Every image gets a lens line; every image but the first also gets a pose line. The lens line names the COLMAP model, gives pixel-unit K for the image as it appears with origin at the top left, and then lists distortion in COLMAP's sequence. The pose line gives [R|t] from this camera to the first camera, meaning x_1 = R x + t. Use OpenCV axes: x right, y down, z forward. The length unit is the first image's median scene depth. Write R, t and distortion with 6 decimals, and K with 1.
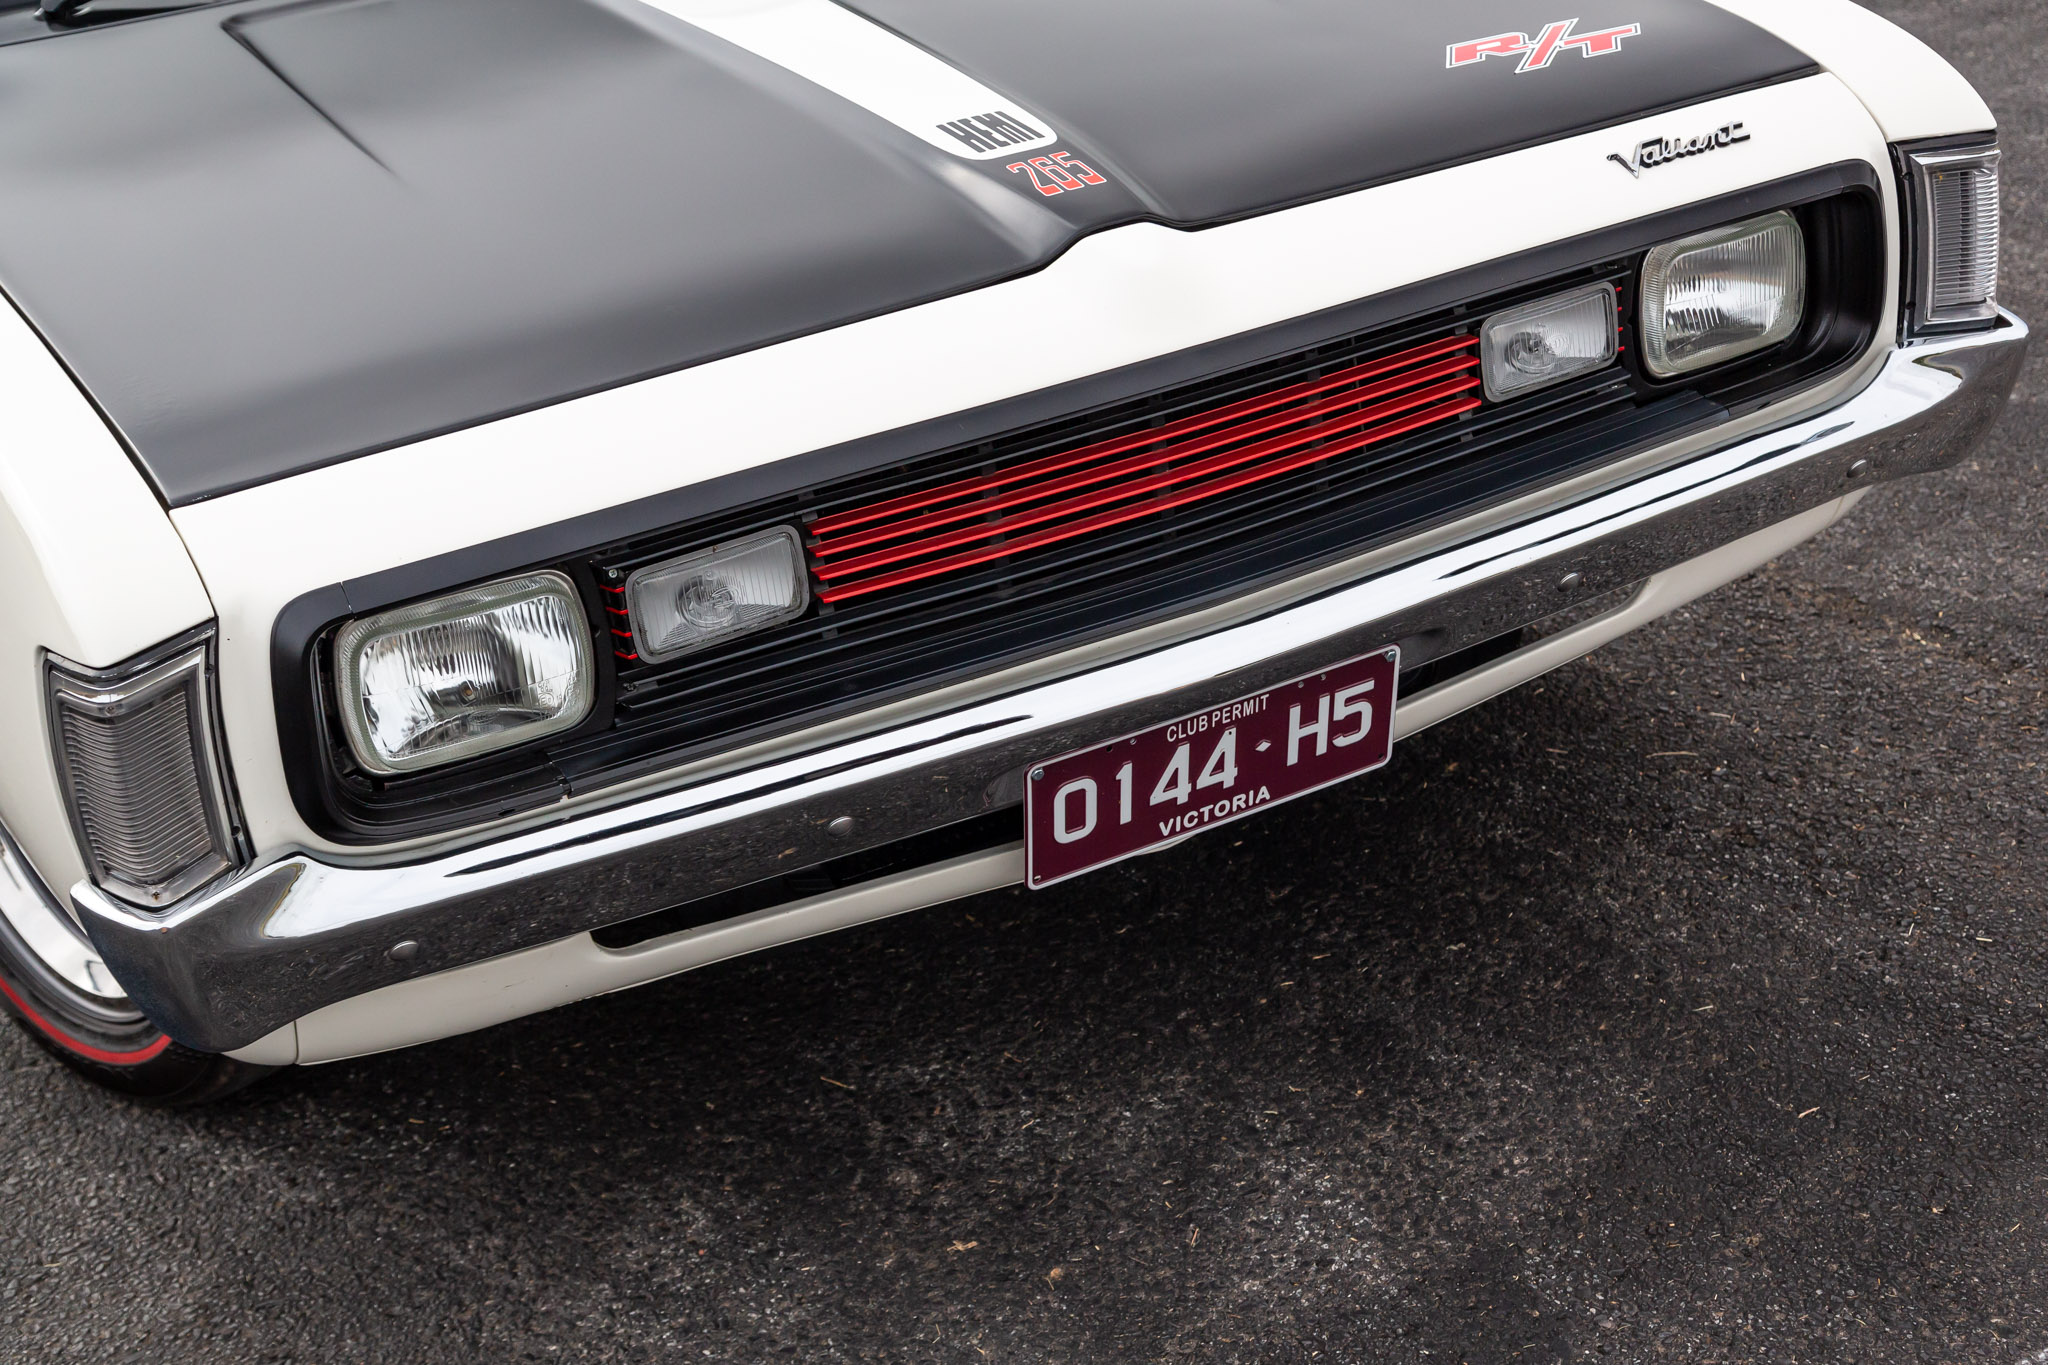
lens RADIAL K [[2719.1, 0, 1024.0], [0, 2719.1, 682.5], [0, 0, 1]] dist [-0.008828, -0.025081]
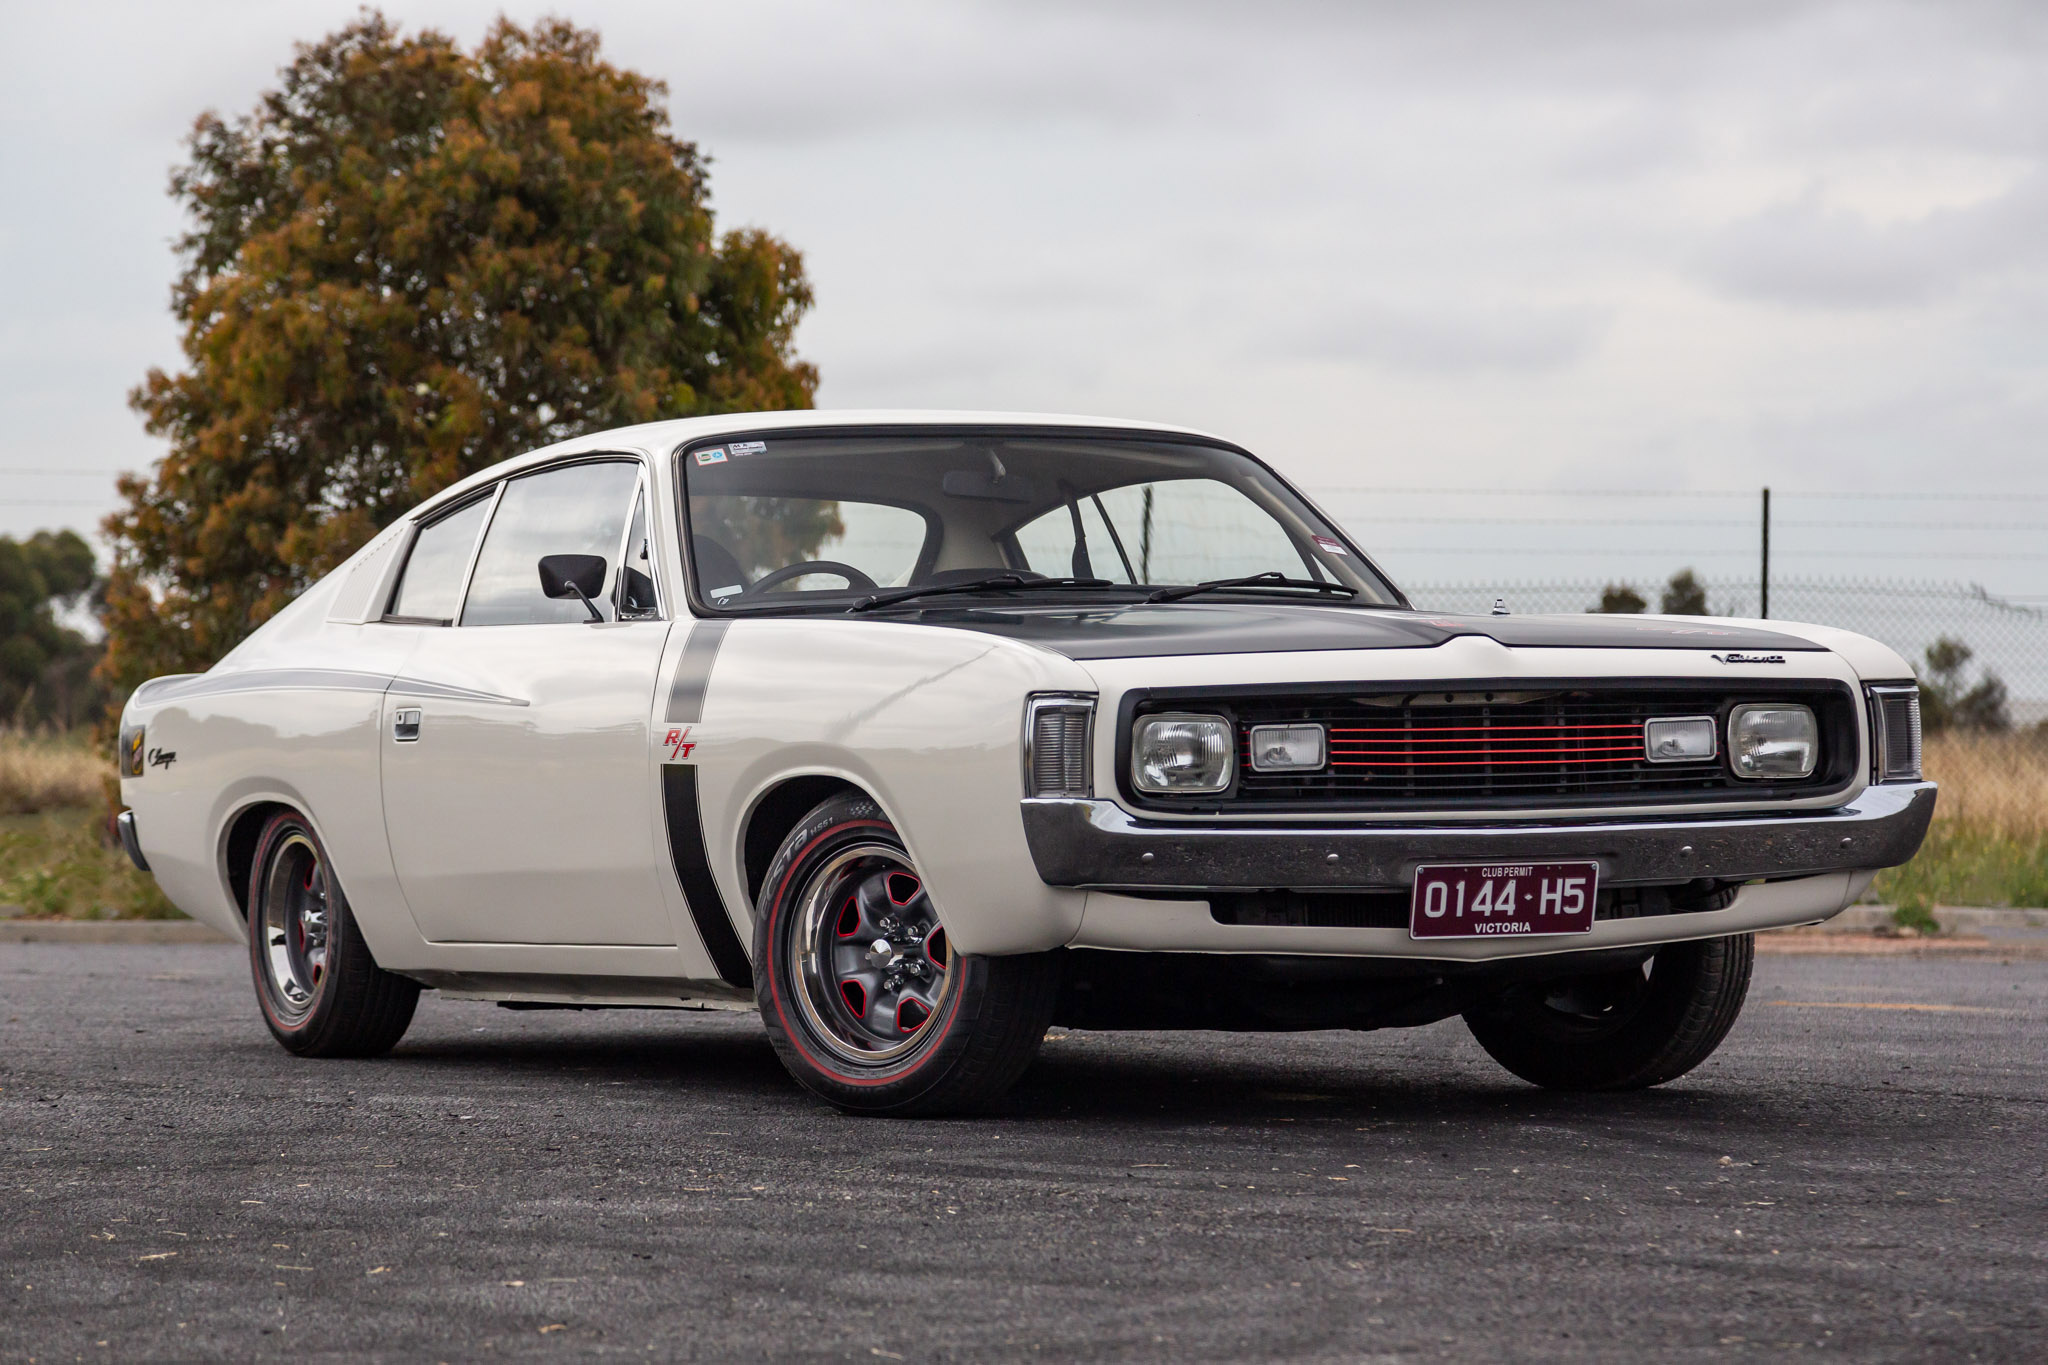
lens RADIAL K [[5904.9, 0, 1024.0], [0, 5904.9, 682.5], [0, 0, 1]] dist [-0.051482, -0.202808]
pose [[0.996027, 0.085675, -0.024296, -0.192475], [-0.087412, 0.888445, -0.450583, 1.894827], [-0.017018, 0.450916, 0.892404, -2.981711]]
